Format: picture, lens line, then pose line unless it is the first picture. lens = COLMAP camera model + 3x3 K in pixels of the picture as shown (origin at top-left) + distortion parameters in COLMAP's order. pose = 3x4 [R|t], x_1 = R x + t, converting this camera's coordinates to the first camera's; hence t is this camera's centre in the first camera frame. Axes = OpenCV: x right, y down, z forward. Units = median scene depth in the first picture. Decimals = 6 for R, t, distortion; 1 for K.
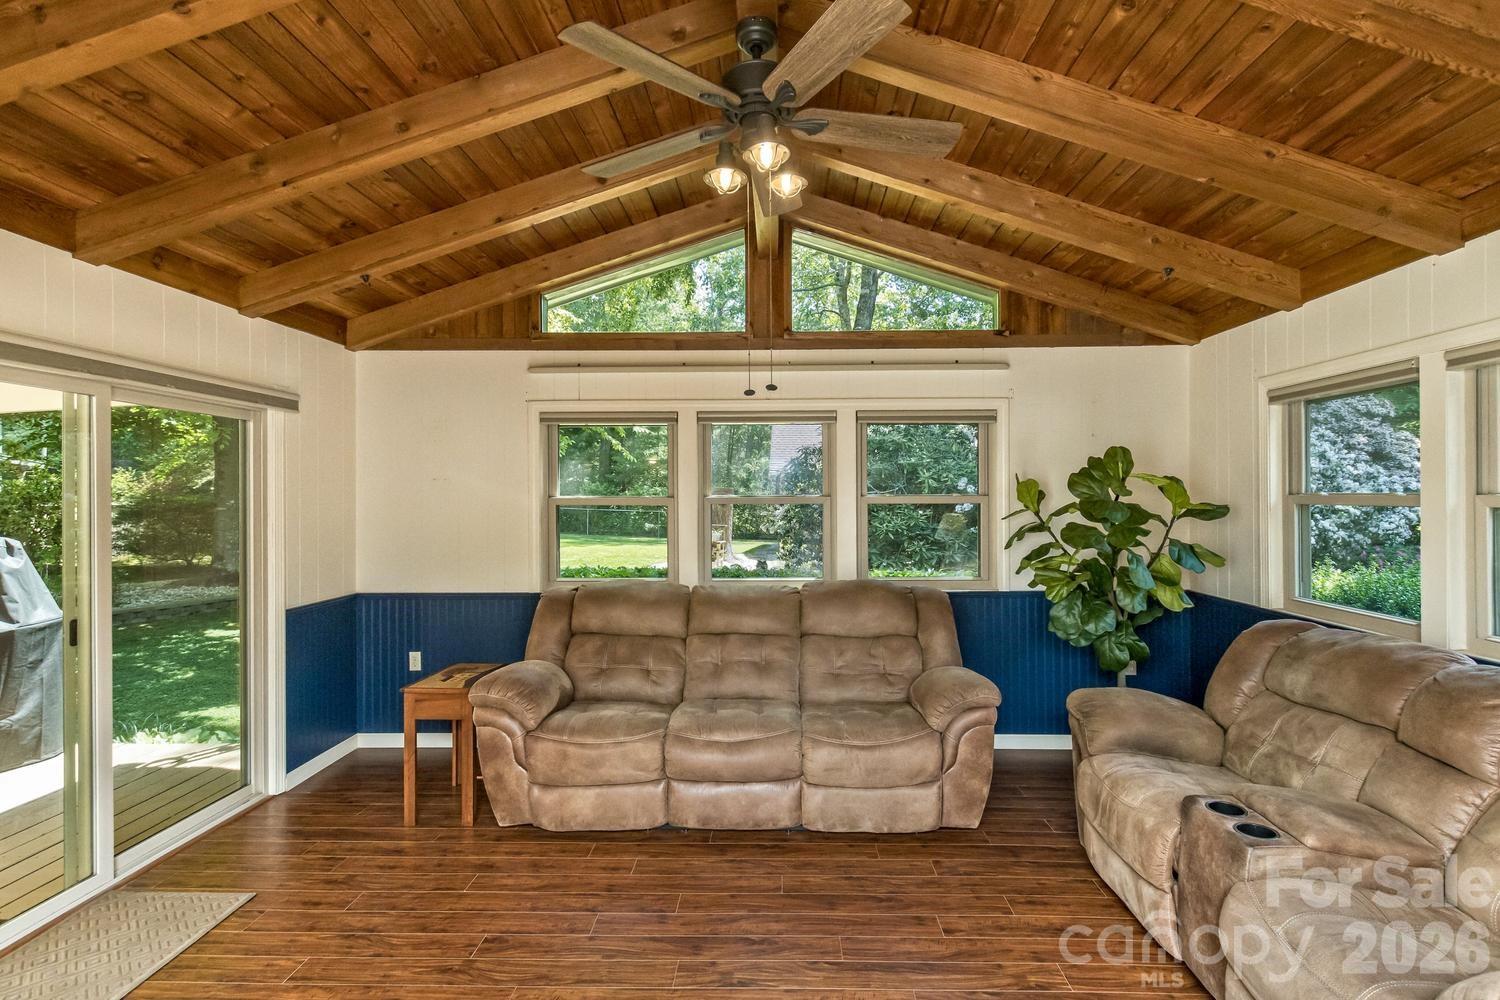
lens RADIAL K [[722.7, 0, 754.7], [0, 722.7, 485.7], [0, 0, 1]] dist [0.001120, 0.001375]
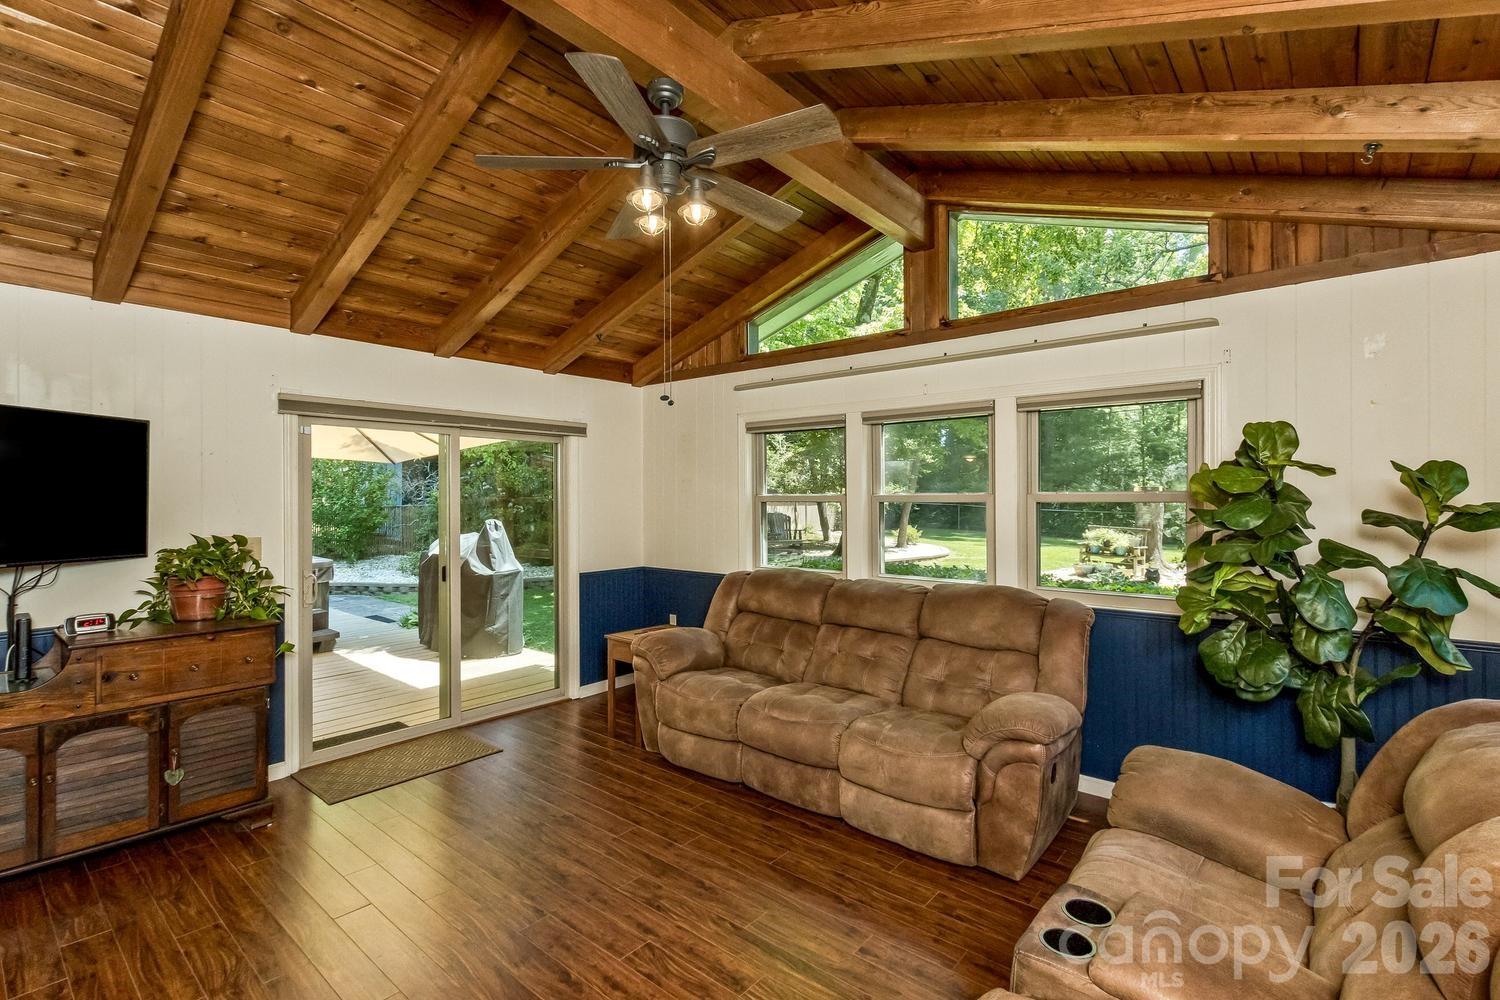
lens RADIAL K [[696.7, 0, 735.4], [0, 696.7, 487.3], [0, 0, 1]] dist [0.002472, 0.000635]
pose [[0.767608, -0.008886, -0.640858, 0.467899], [0.007314, 0.999960, -0.005105, 0.009771], [0.640878, -0.000769, 0.767642, 0.125887]]
